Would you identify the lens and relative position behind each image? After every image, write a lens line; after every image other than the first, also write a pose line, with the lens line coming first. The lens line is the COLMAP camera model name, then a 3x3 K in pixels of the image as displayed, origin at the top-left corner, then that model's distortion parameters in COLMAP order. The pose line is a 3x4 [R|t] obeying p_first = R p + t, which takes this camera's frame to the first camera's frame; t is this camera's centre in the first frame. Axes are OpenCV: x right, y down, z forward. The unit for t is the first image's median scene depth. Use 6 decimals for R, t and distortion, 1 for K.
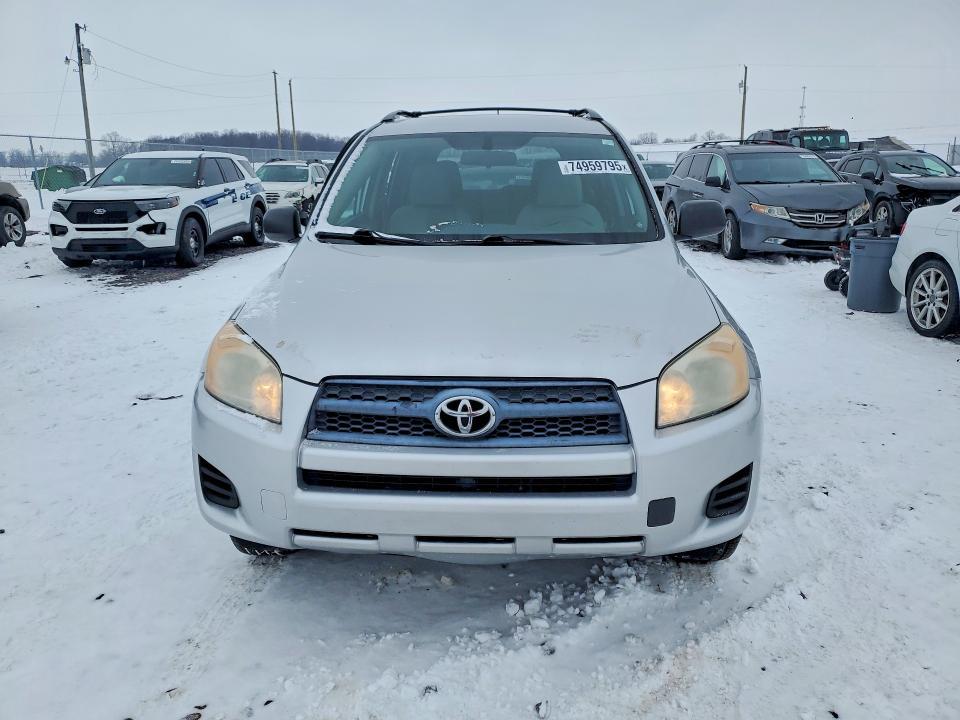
lens RADIAL K [[726.1, 0, 478.2], [0, 726.1, 357.6], [0, 0, 1]] dist [0.012611, 0.011629]
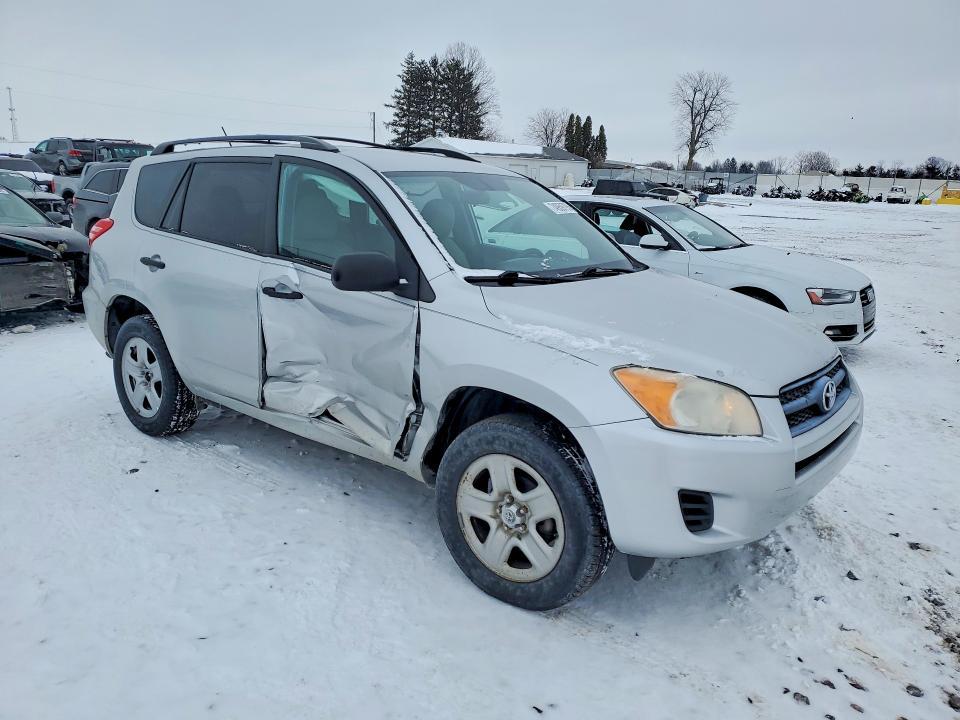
lens RADIAL K [[726.1, 0, 478.2], [0, 726.1, 357.6], [0, 0, 1]] dist [0.012611, 0.011629]
pose [[0.613986, -0.160096, 0.772910, -1.141799], [0.171060, 0.982931, 0.067711, -0.152914], [-0.770558, 0.090641, 0.630892, 0.460299]]
